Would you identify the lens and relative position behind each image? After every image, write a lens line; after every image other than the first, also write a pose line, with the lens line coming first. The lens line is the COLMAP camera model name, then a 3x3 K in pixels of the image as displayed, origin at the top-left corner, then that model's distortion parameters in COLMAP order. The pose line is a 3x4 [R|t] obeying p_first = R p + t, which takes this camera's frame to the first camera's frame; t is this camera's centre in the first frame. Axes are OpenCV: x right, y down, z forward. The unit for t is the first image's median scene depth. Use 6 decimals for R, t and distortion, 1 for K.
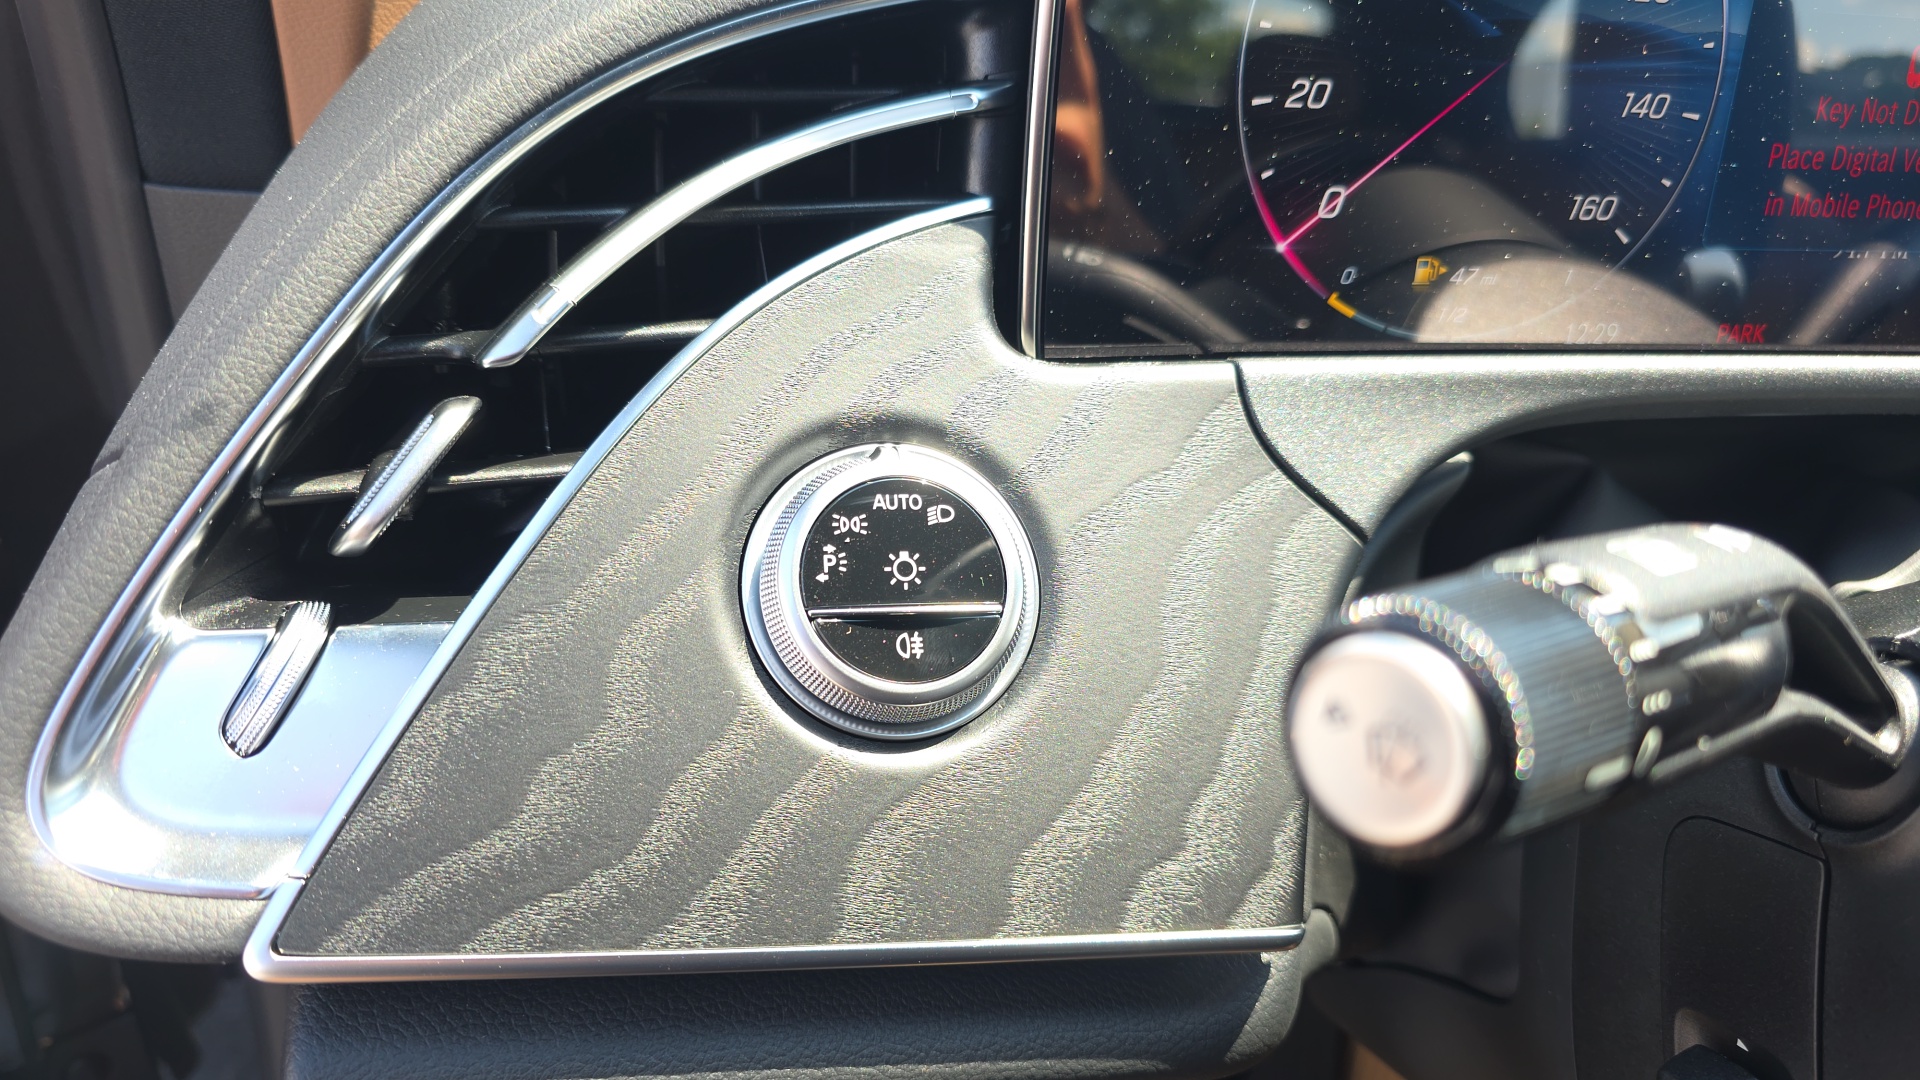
lens RADIAL K [[1329.6, 0, 951.4], [0, 1329.6, 530.4], [0, 0, 1]] dist [0.022672, -0.040851]
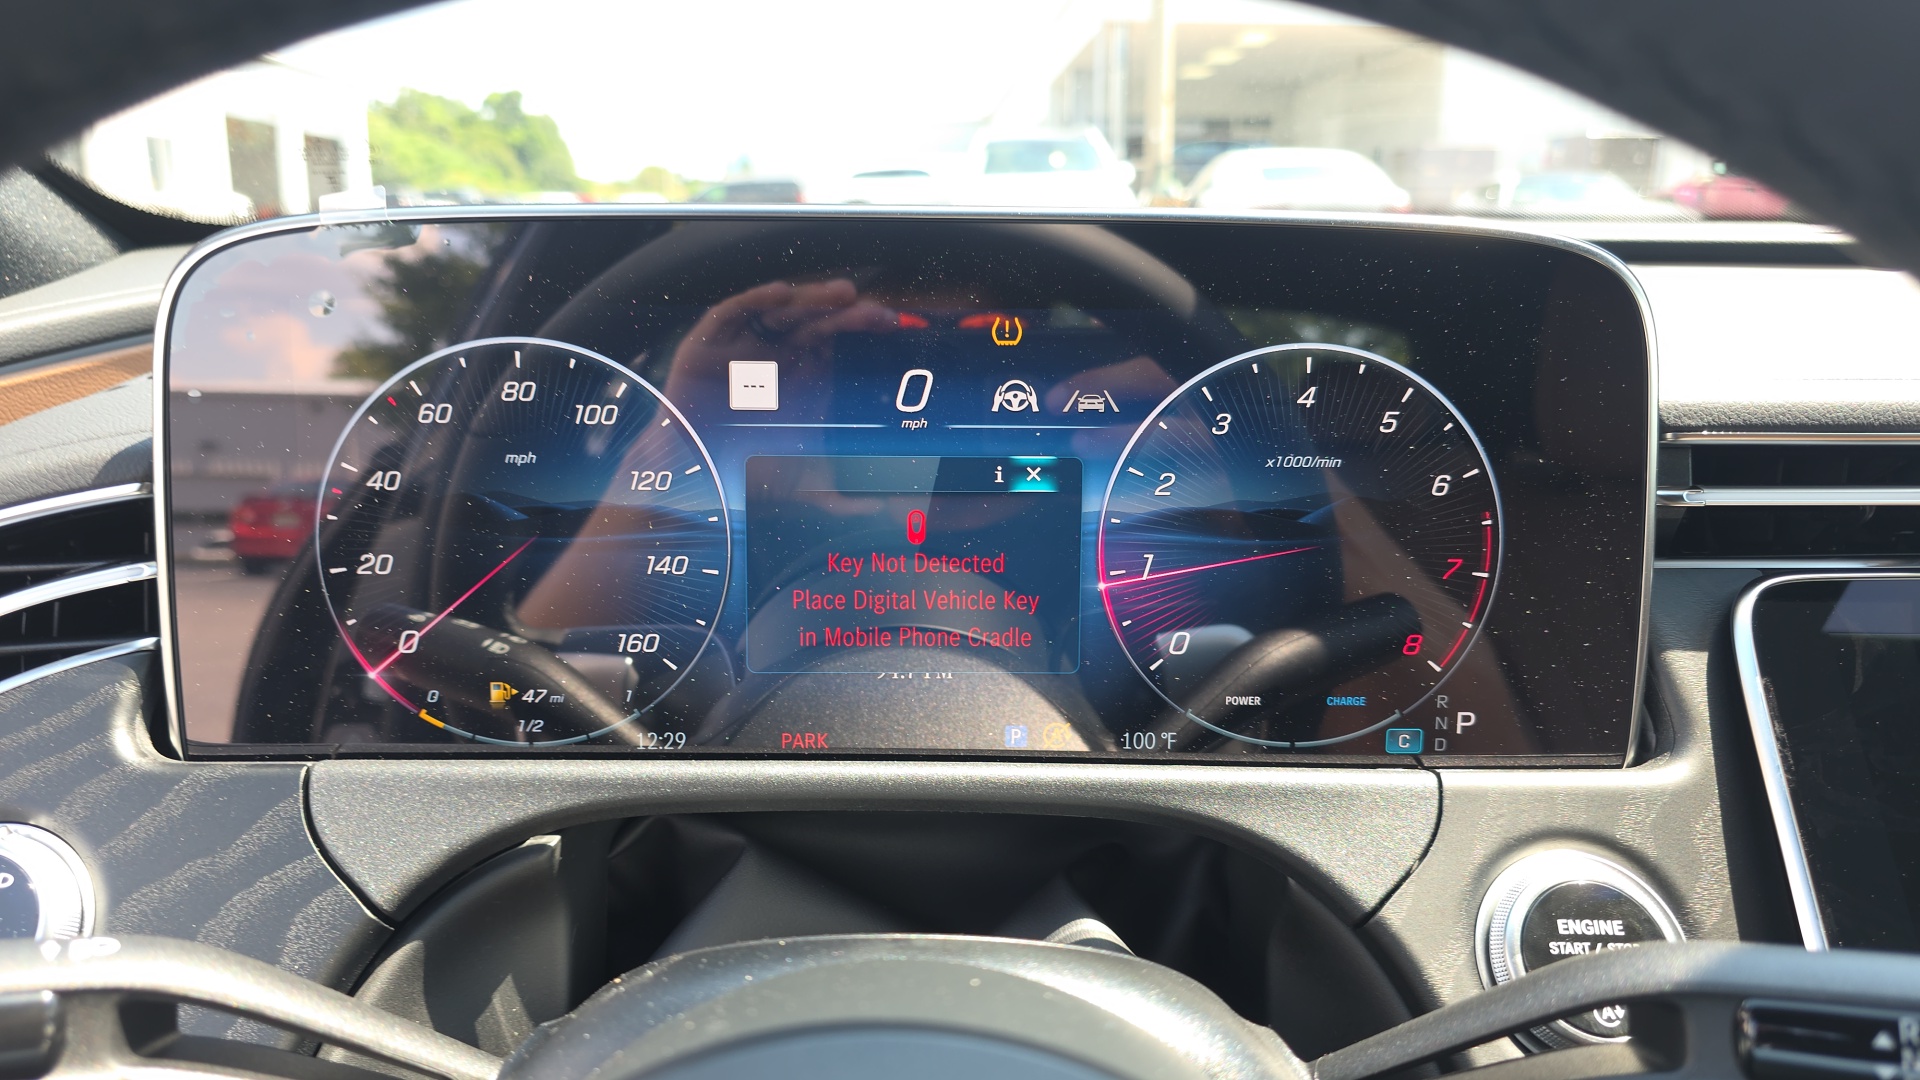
lens RADIAL K [[1329.6, 0, 908.9], [0, 1329.6, 537.4], [0, 0, 1]] dist [0.022672, -0.040851]
pose [[0.983027, -0.003957, -0.183419, 1.007122], [-0.034091, 0.978415, -0.203817, -0.096338], [0.180266, 0.206610, 0.961674, -0.189658]]
